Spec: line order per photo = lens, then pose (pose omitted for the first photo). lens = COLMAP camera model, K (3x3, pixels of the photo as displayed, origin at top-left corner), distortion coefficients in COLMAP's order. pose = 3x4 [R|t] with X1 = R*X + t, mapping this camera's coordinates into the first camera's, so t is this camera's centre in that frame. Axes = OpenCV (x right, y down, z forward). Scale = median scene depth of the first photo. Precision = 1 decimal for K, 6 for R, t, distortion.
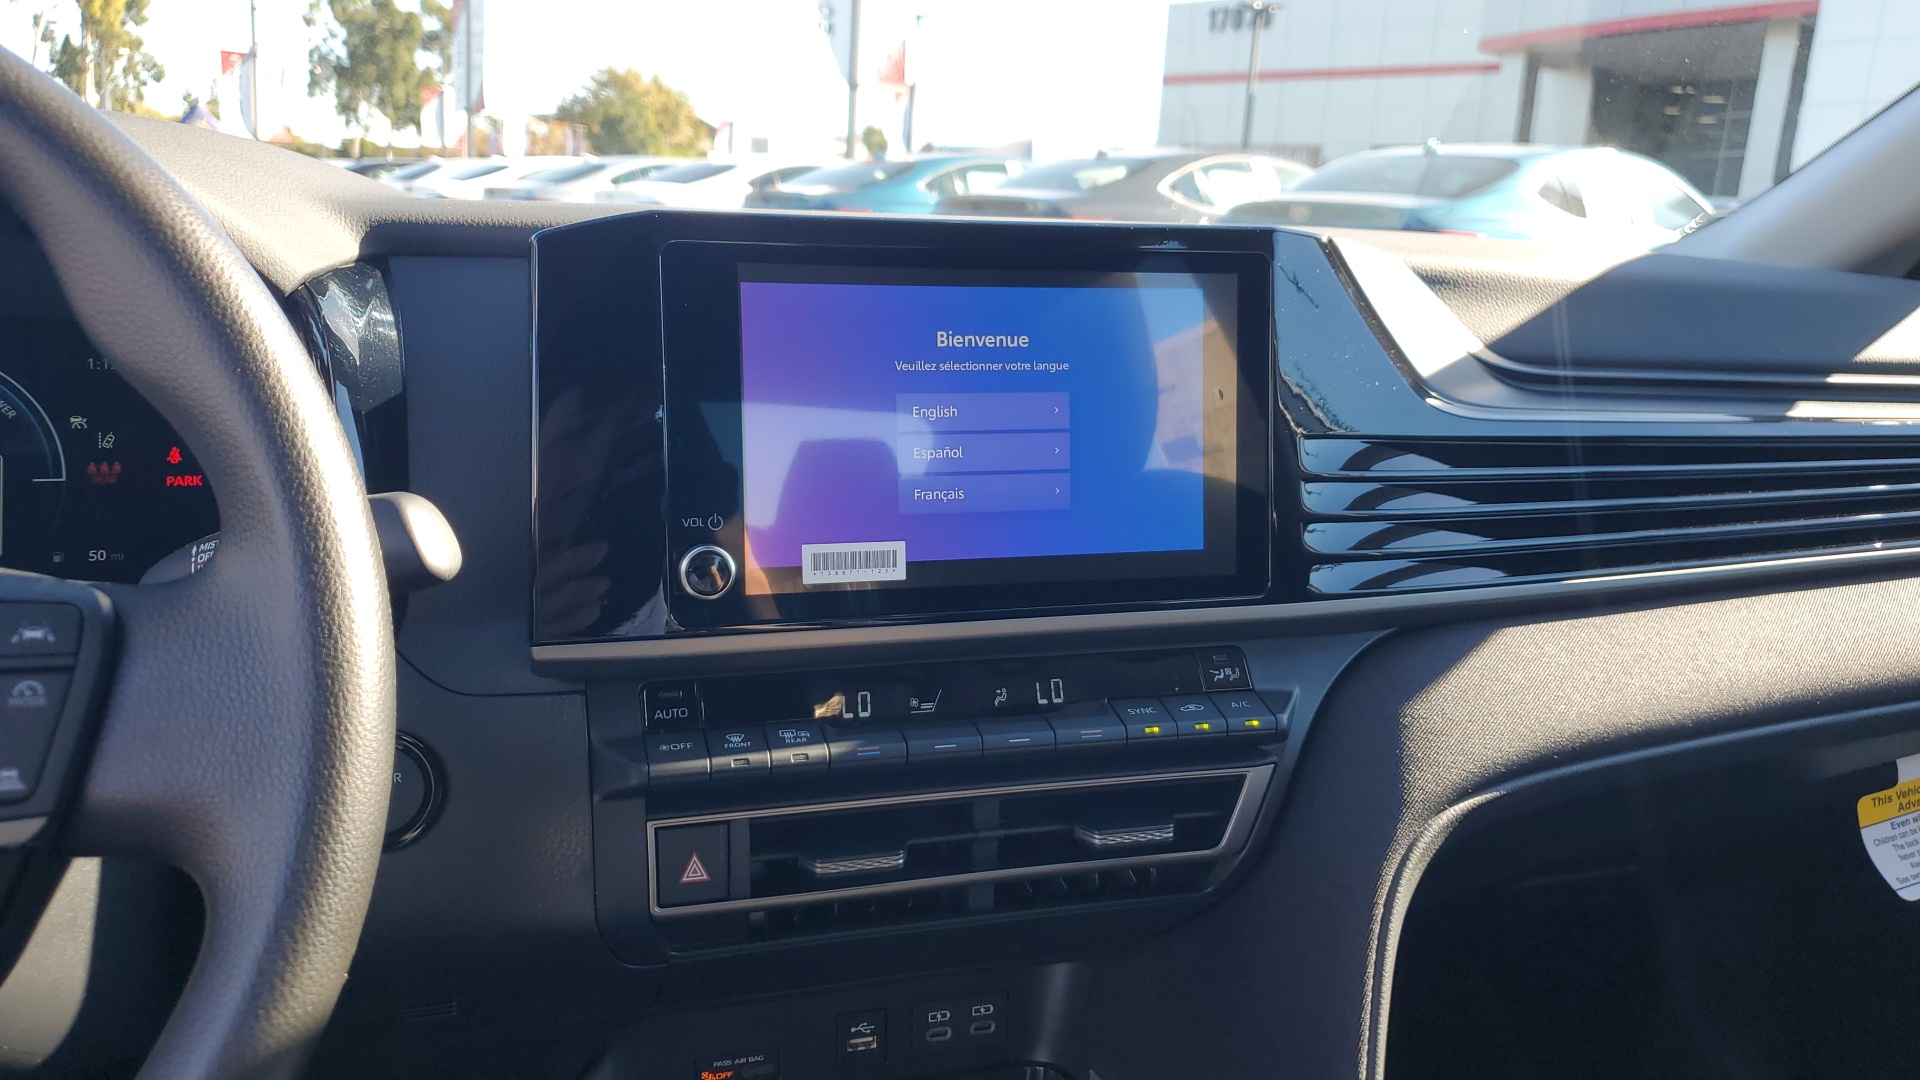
lens RADIAL K [[1517.9, 0, 974.4], [0, 1517.9, 512.1], [0, 0, 1]] dist [0.046166, -0.085605]
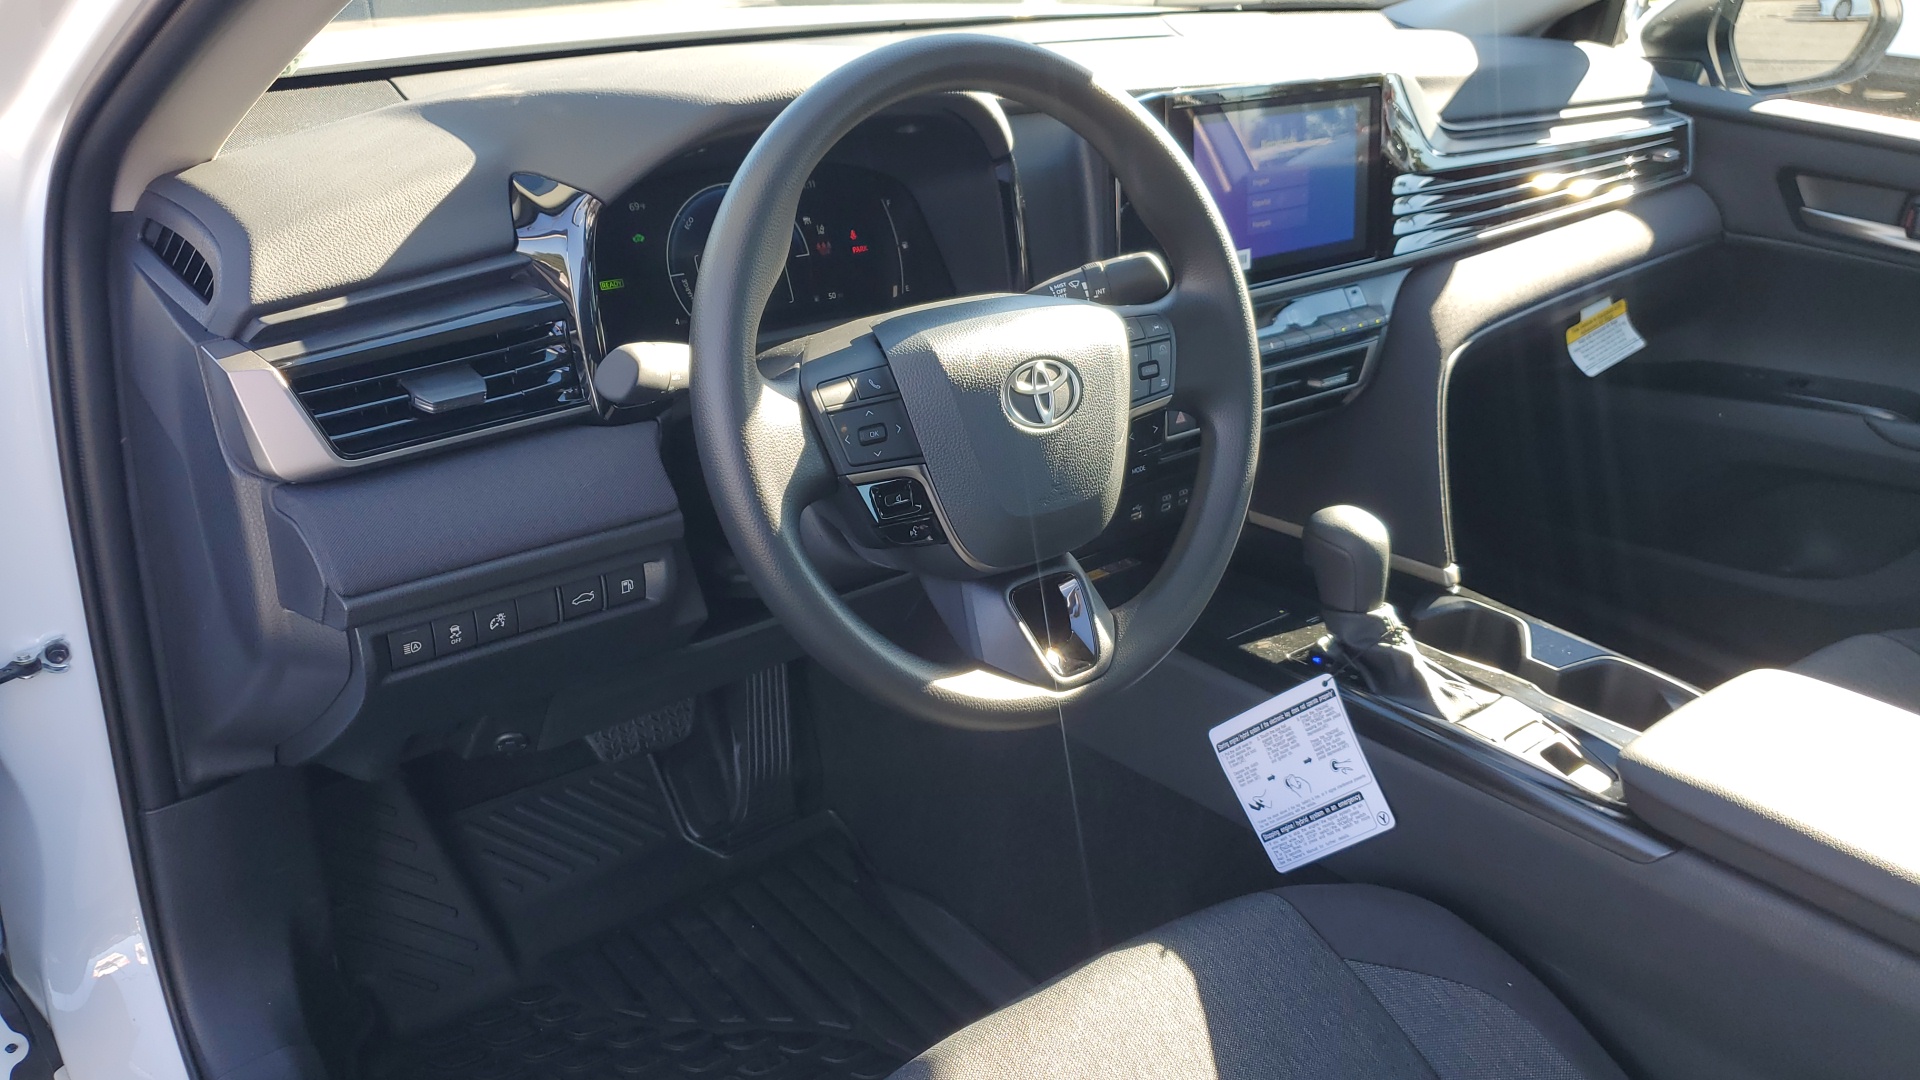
lens RADIAL K [[1517.9, 0, 945.3], [0, 1517.9, 521.4], [0, 0, 1]] dist [0.046166, -0.085605]
pose [[0.940898, -0.142316, 0.307340, -1.085140], [0.063149, 0.965237, 0.253632, -0.169675], [-0.332752, -0.219234, 0.917176, -0.801098]]
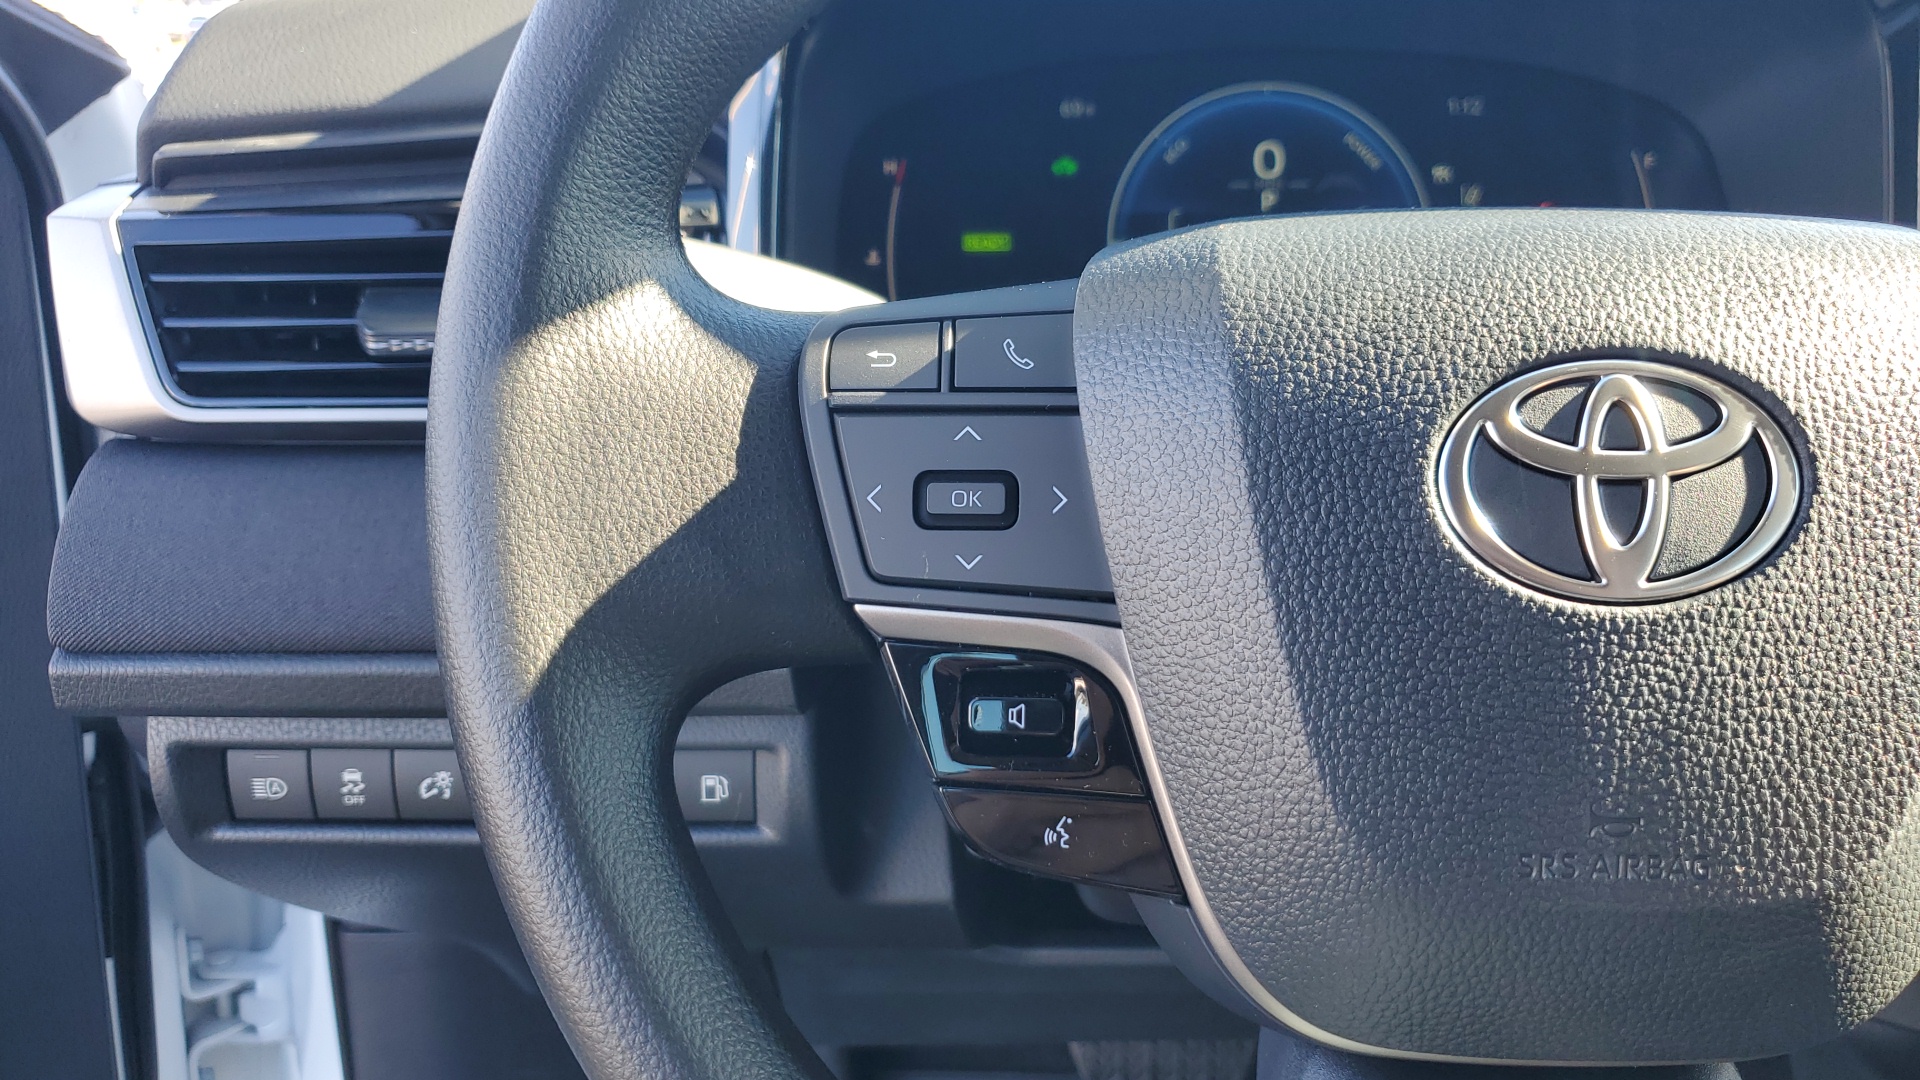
lens RADIAL K [[1517.9, 0, 978.4], [0, 1517.9, 540.8], [0, 0, 1]] dist [0.046166, -0.085605]
pose [[0.946208, 0.065110, -0.316941, -0.576596], [-0.028582, 0.992534, 0.118569, 0.054433], [0.322295, -0.103133, 0.941005, 0.068367]]
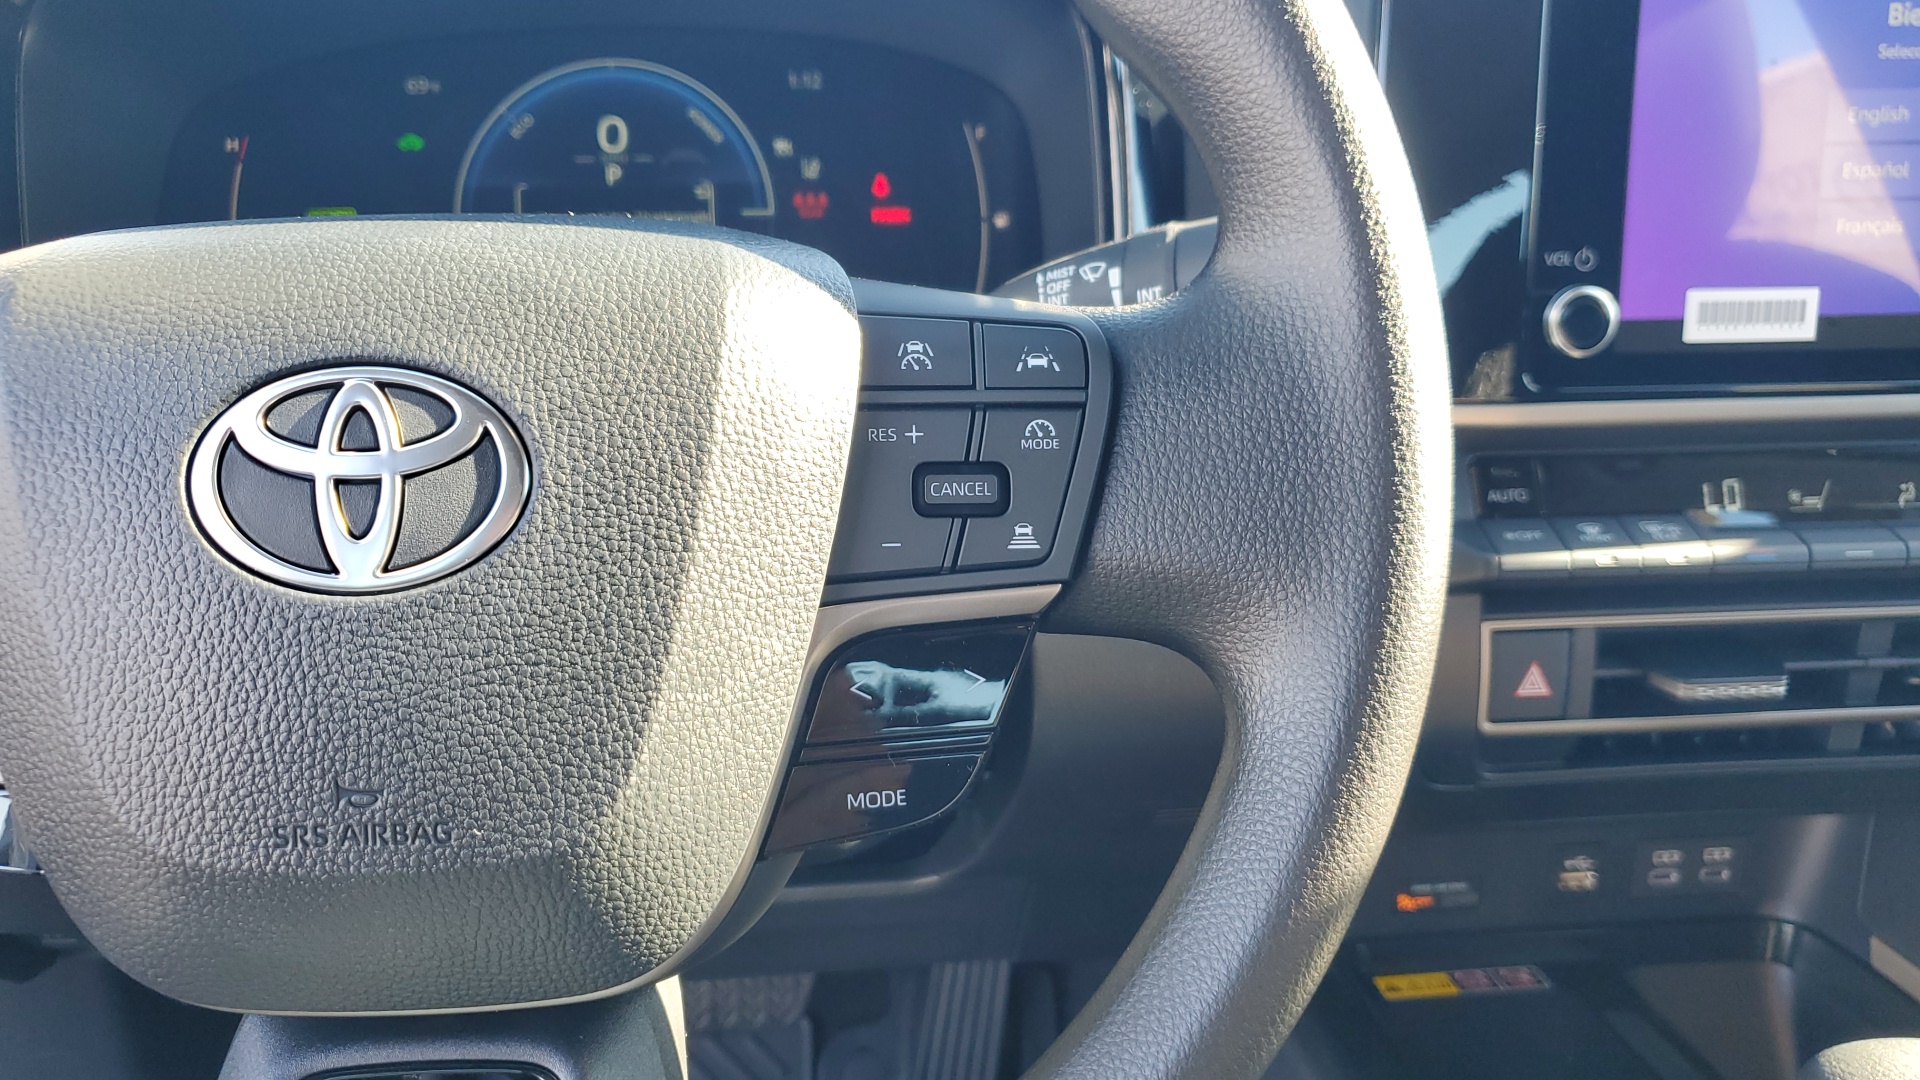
lens RADIAL K [[1517.9, 0, 942.5], [0, 1517.9, 538.0], [0, 0, 1]] dist [0.046166, -0.085605]
pose [[0.970813, 0.046802, -0.235227, -0.285165], [-0.010488, 0.988122, 0.153316, 0.029932], [0.239608, -0.146374, 0.959772, 0.123325]]
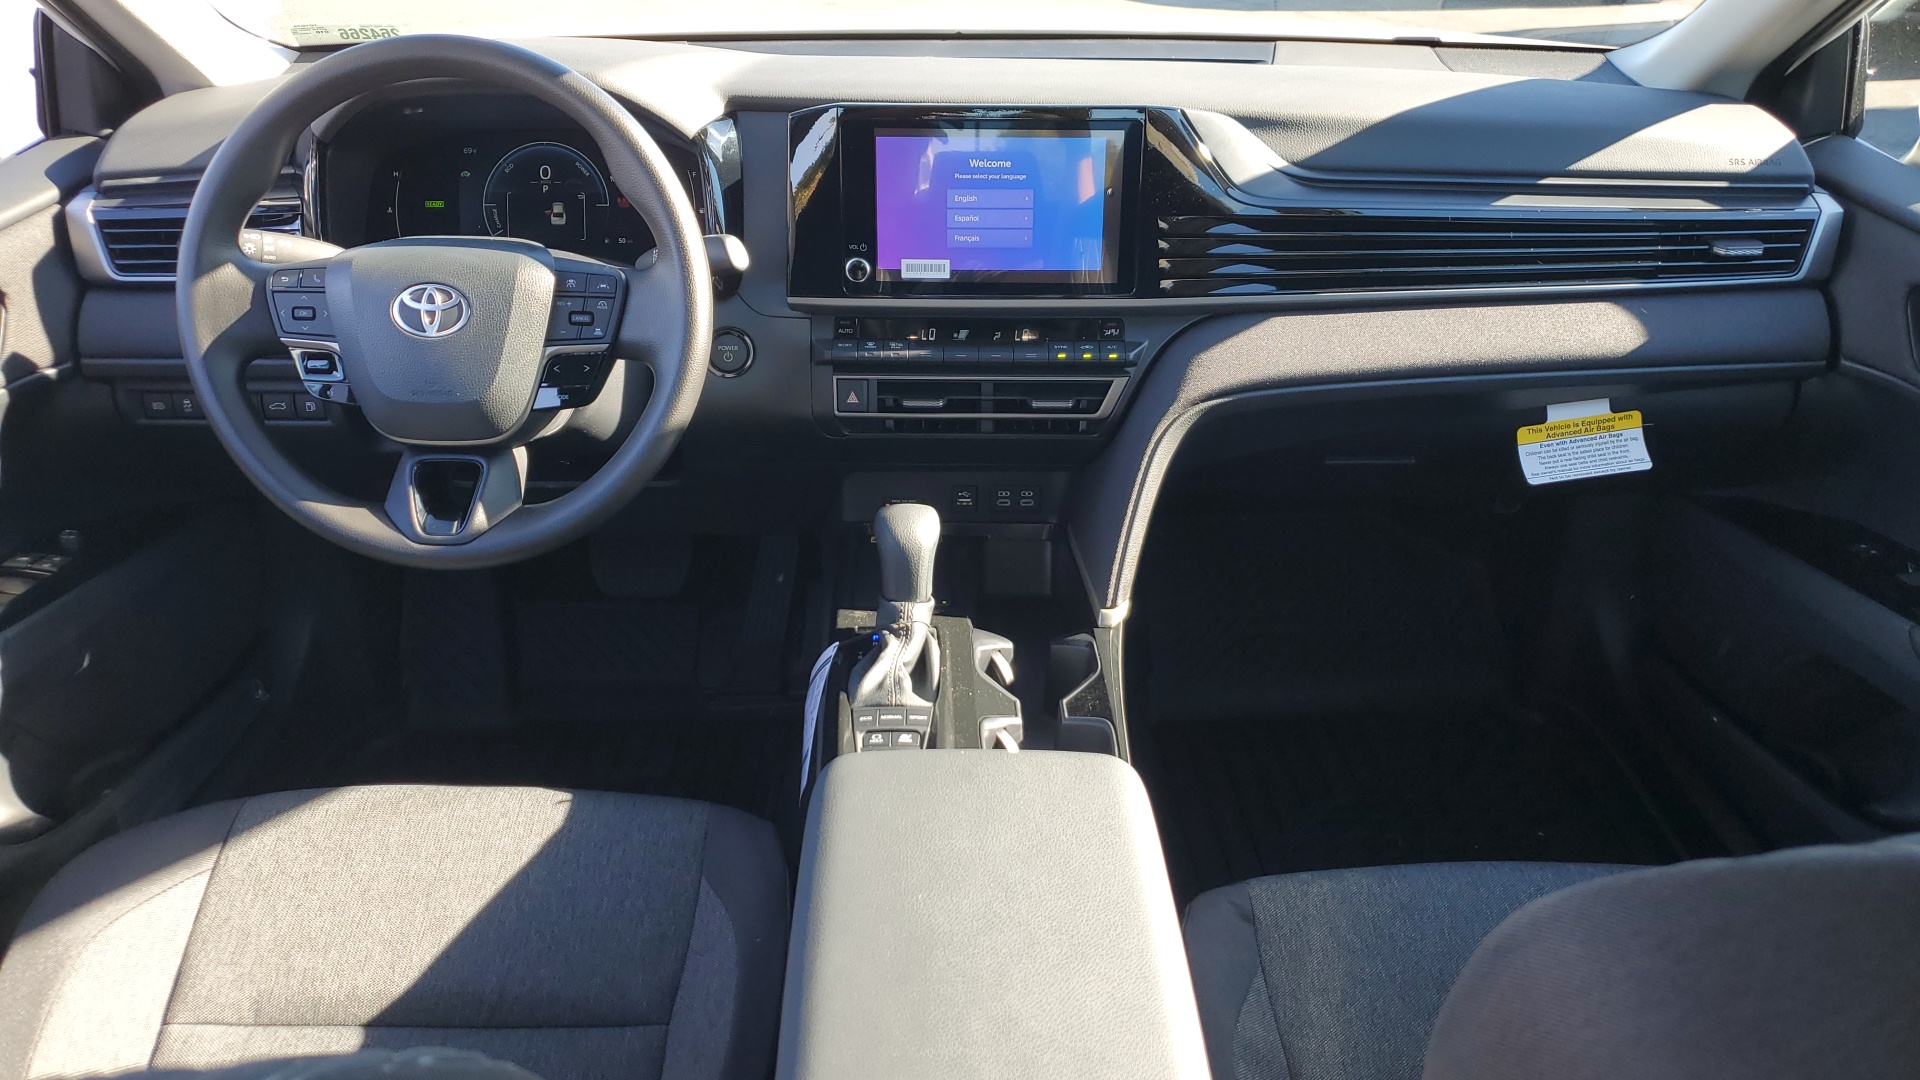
lens RADIAL K [[1517.9, 0, 970.2], [0, 1517.9, 546.5], [0, 0, 1]] dist [0.046166, -0.085605]
pose [[0.951569, 0.112494, -0.286114, 0.640872], [-0.036179, 0.965158, 0.259153, -0.146878], [0.305298, -0.236251, 0.922485, -1.081260]]
